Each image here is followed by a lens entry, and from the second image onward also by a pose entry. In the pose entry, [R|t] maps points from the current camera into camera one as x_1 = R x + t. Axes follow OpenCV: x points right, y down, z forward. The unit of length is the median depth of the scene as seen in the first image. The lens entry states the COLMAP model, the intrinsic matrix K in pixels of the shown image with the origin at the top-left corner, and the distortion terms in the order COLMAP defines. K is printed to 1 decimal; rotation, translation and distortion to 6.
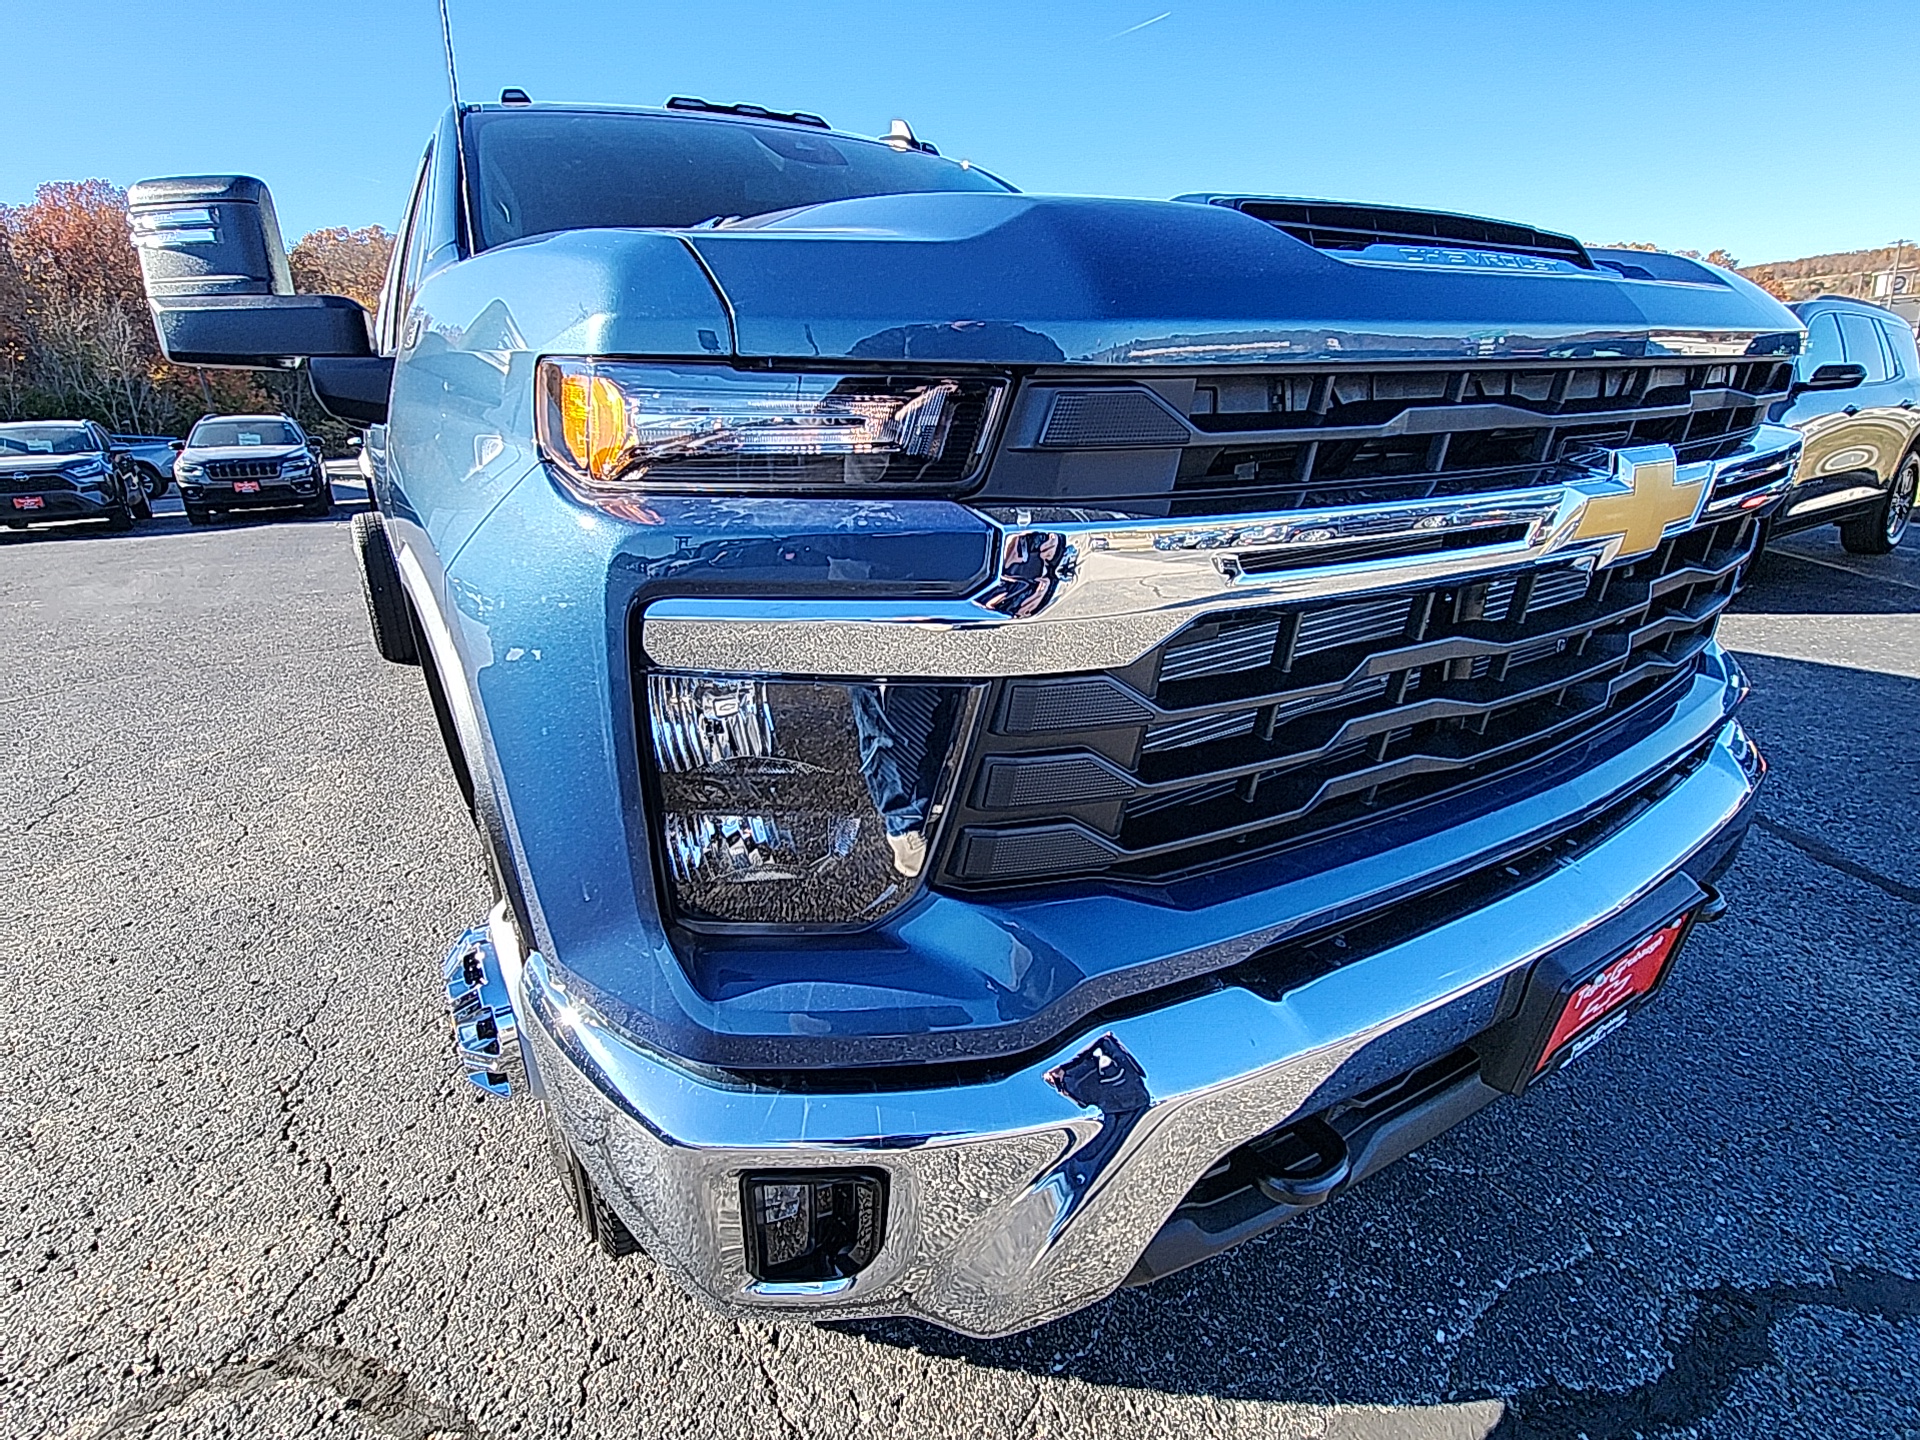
lens RADIAL K [[920.3, 0, 953.2], [0, 920.3, 707.5], [0, 0, 1]] dist [-0.001725, -0.001203]
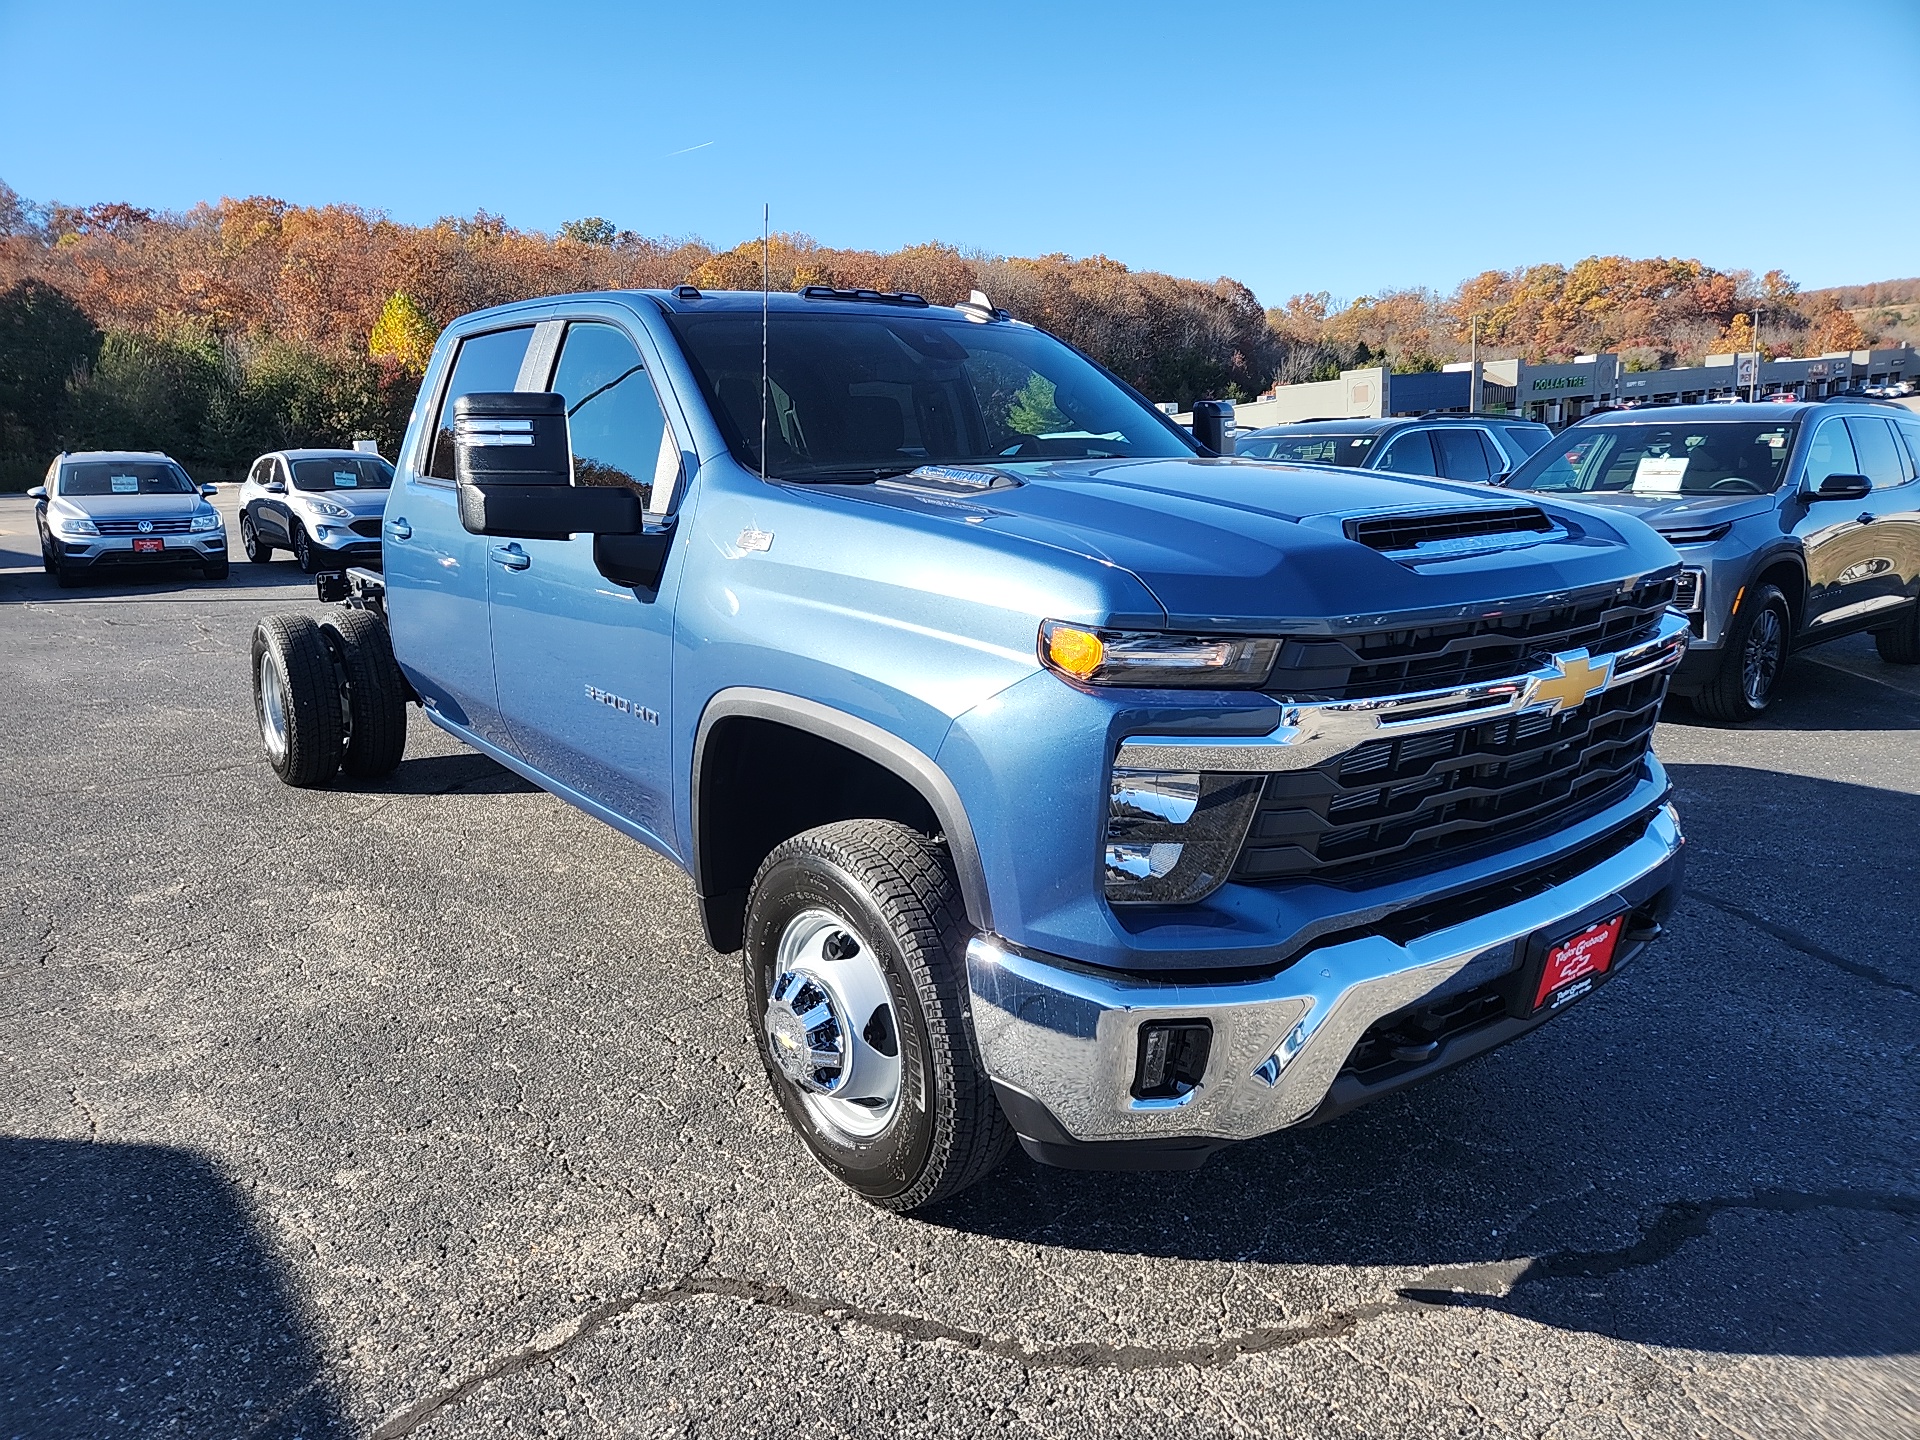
lens RADIAL K [[1291.4, 0, 943.8], [0, 1291.4, 740.8], [0, 0, 1]] dist [0.036354, -0.022345]
pose [[0.994212, -0.001870, 0.107420, -0.680531], [0.011574, 0.995894, -0.089785, 0.103030], [-0.106811, 0.090509, 0.990151, -1.247614]]
